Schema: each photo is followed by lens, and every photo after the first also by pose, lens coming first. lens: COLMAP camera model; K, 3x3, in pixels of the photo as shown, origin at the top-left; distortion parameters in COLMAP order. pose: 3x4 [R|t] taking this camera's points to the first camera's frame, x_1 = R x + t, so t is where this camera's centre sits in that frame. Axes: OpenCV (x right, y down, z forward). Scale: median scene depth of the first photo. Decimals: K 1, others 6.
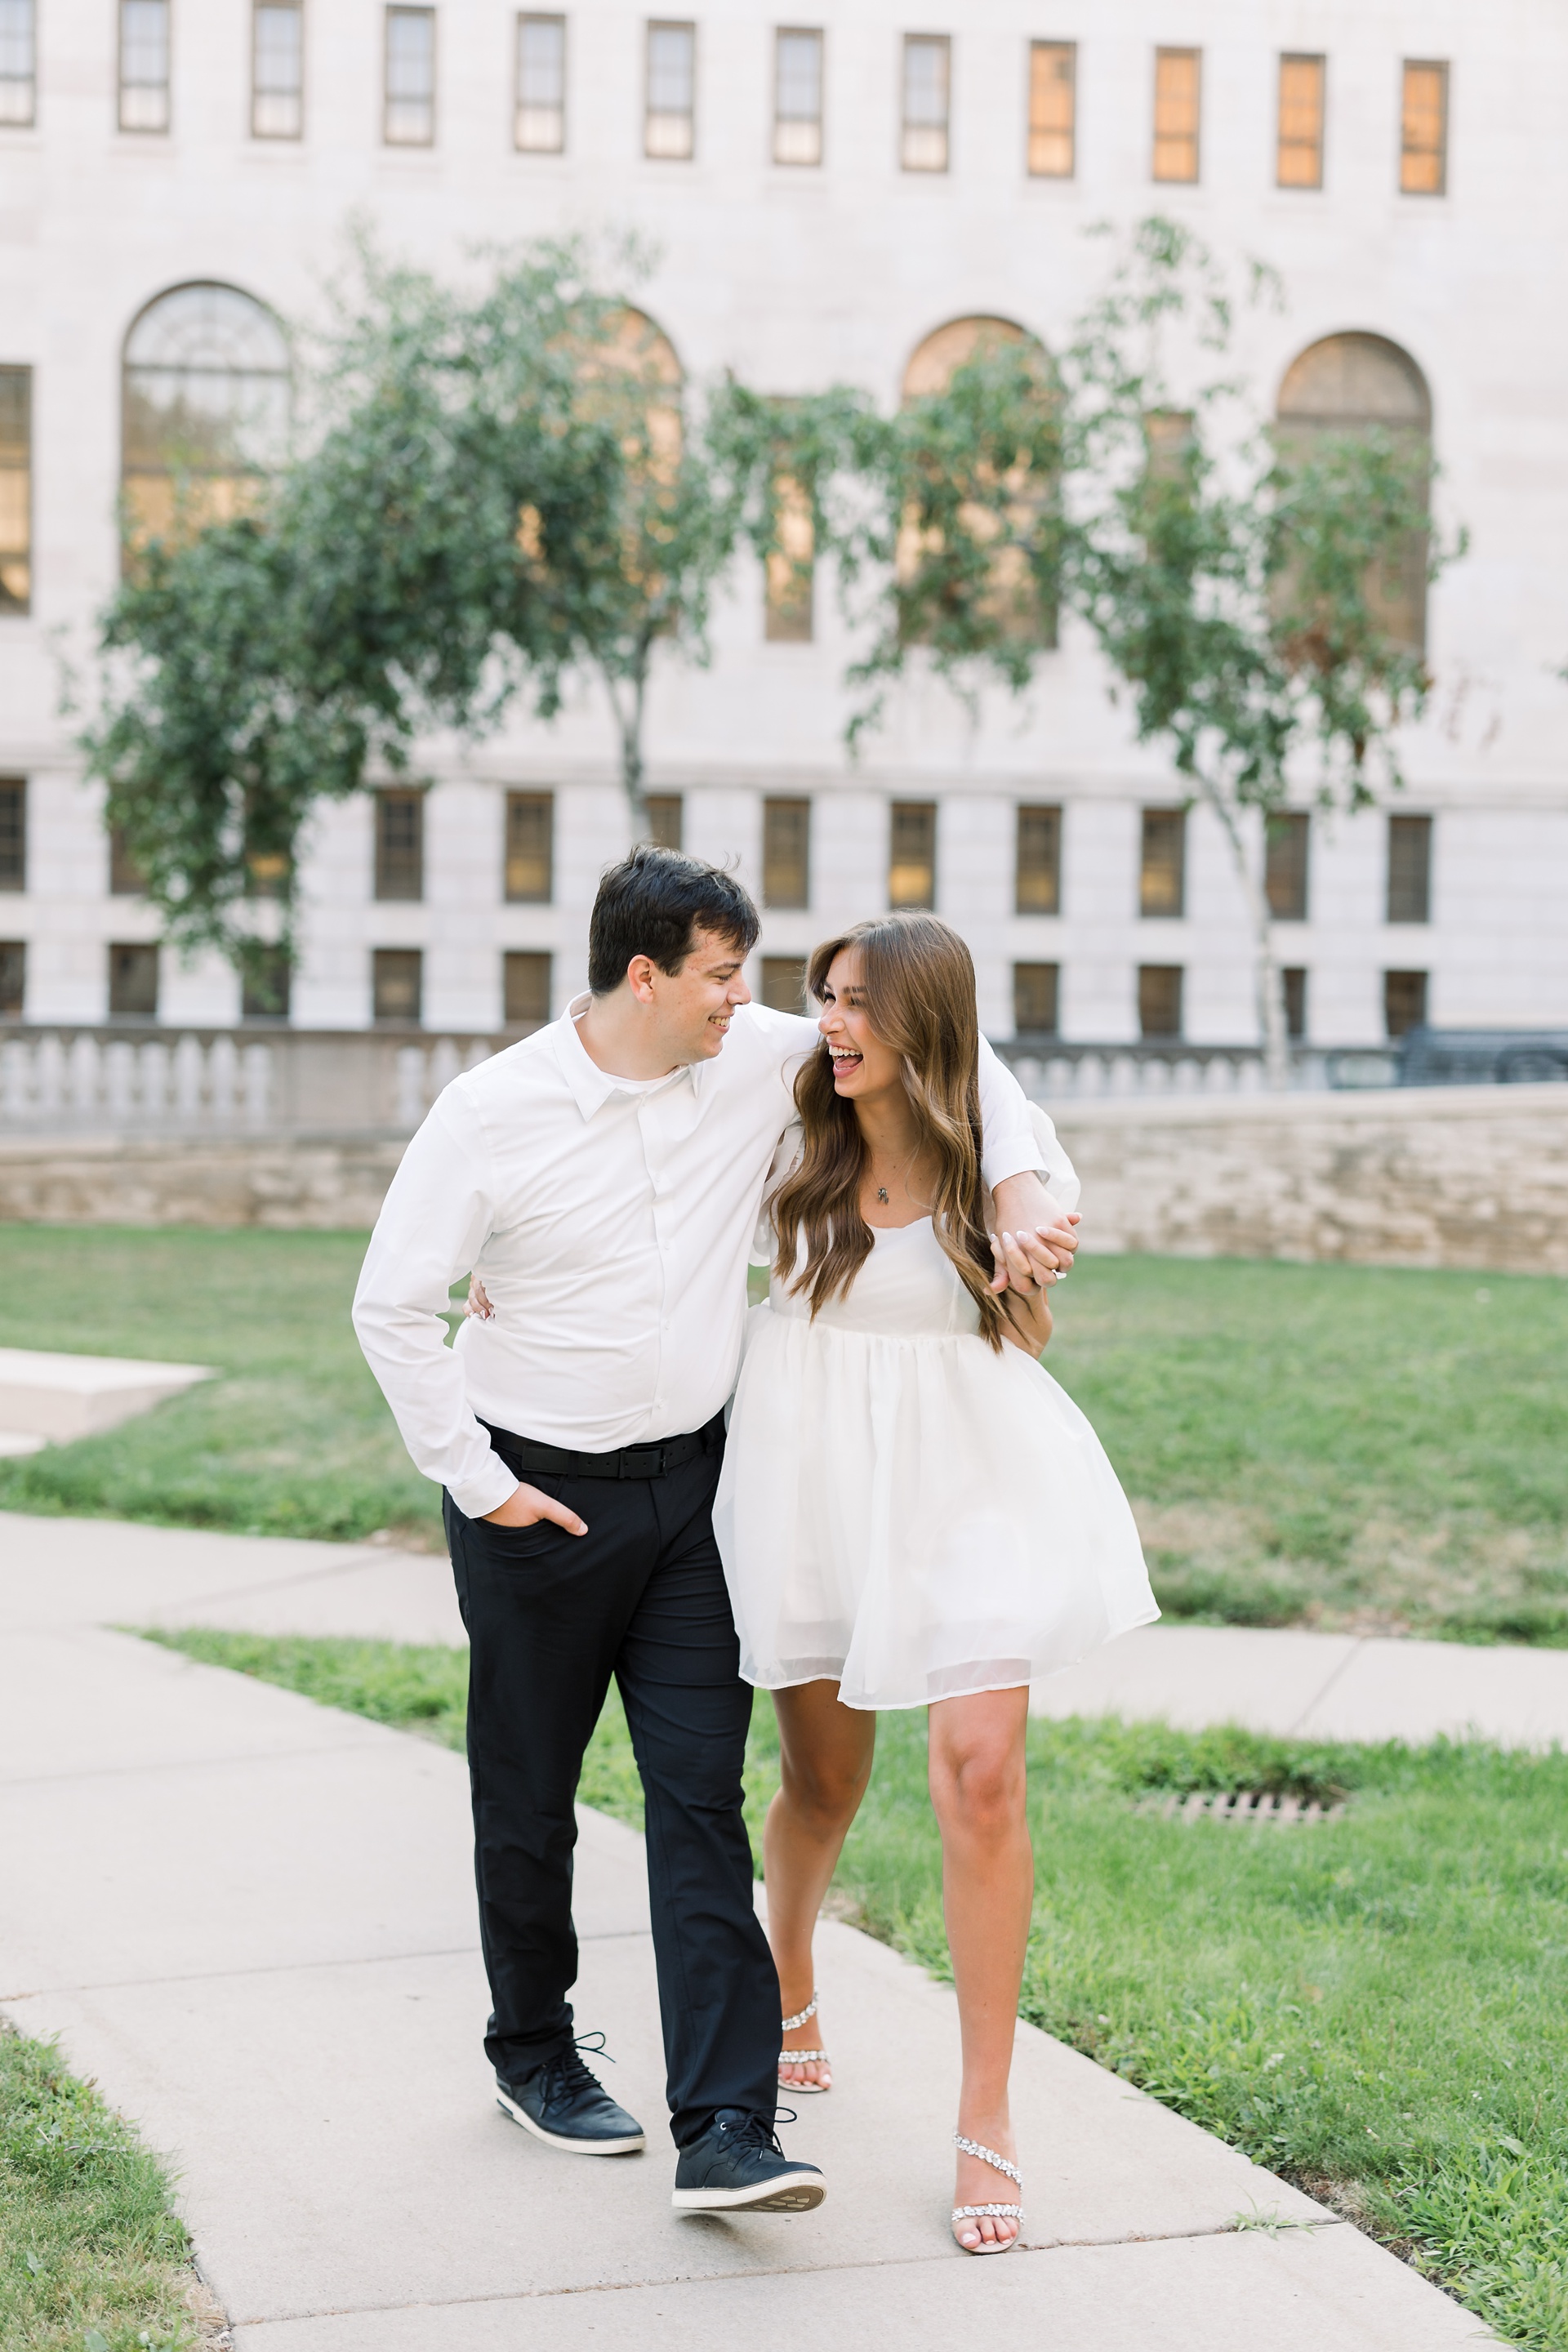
lens RADIAL K [[3578.5, 0, 784.0], [0, 3578.5, 1176.0], [0, 0, 1]] dist [0.016289, -0.001826]
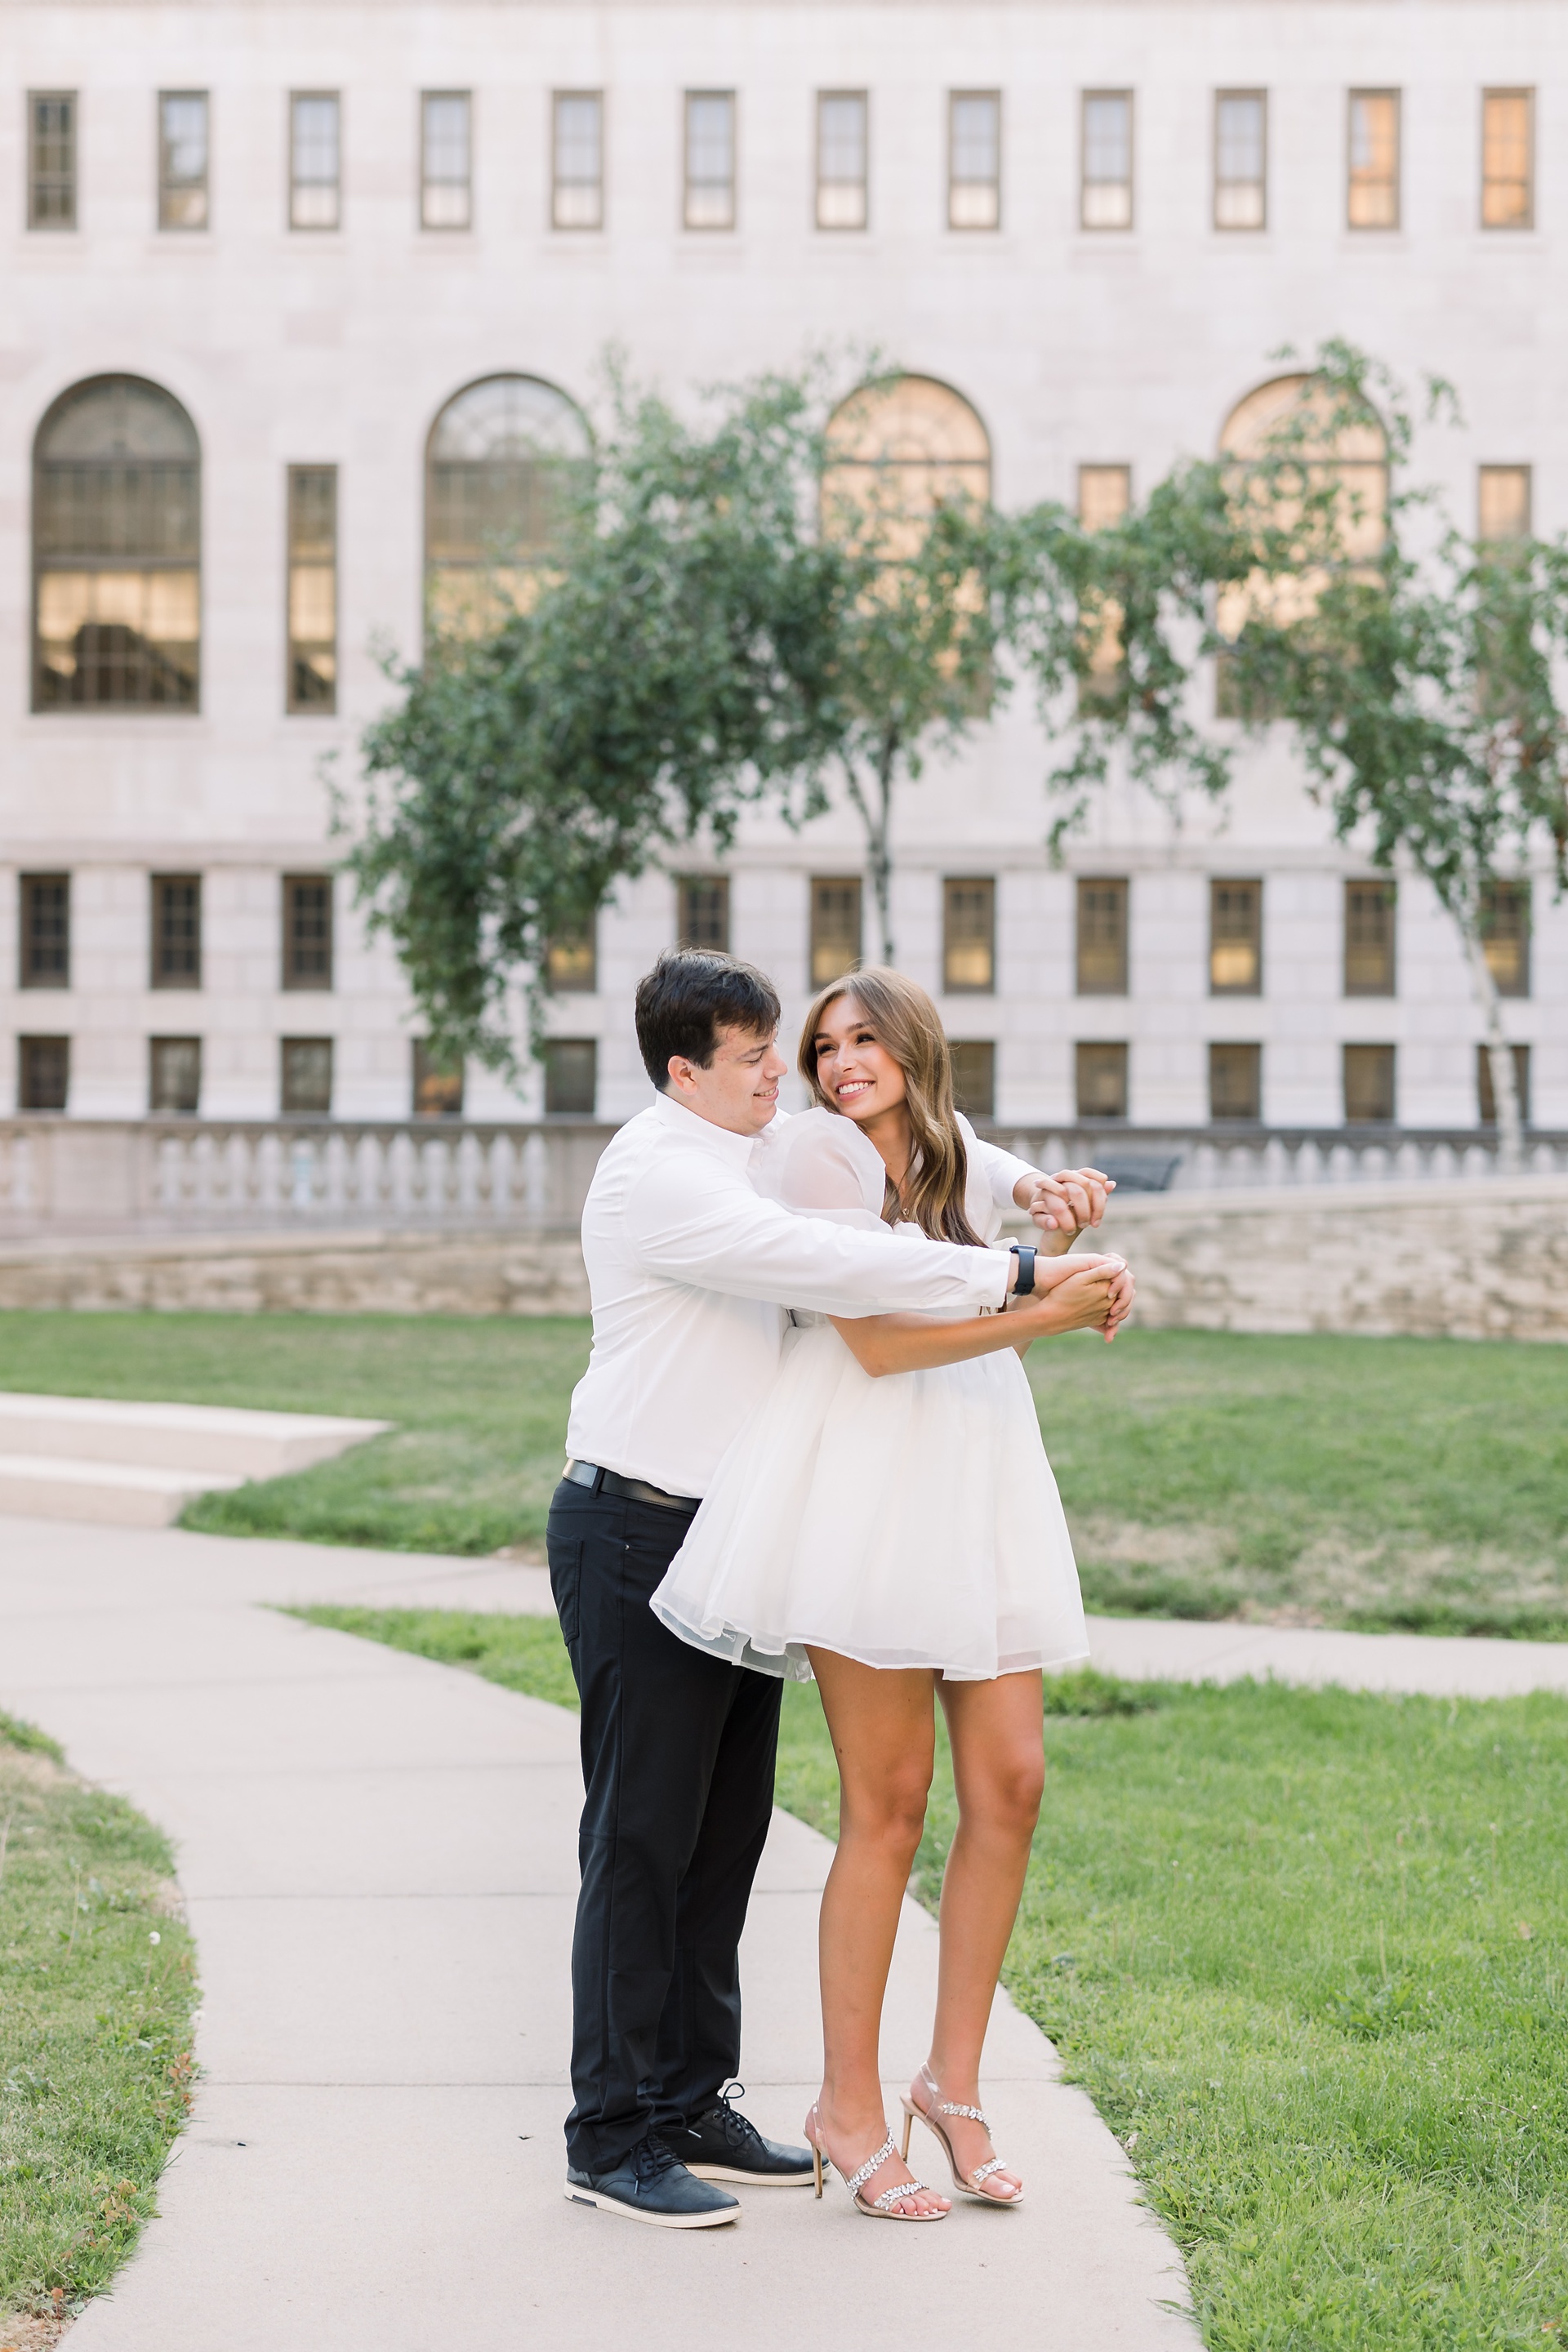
lens RADIAL K [[4968.1, 0, 784.0], [0, 4968.1, 1176.0], [0, 0, 1]] dist [-0.013988, -0.266505]
pose [[0.986766, -0.009048, -0.161898, 0.172434], [0.004660, 0.999612, -0.027467, 0.014270], [0.162083, 0.026349, 0.986425, -0.434415]]
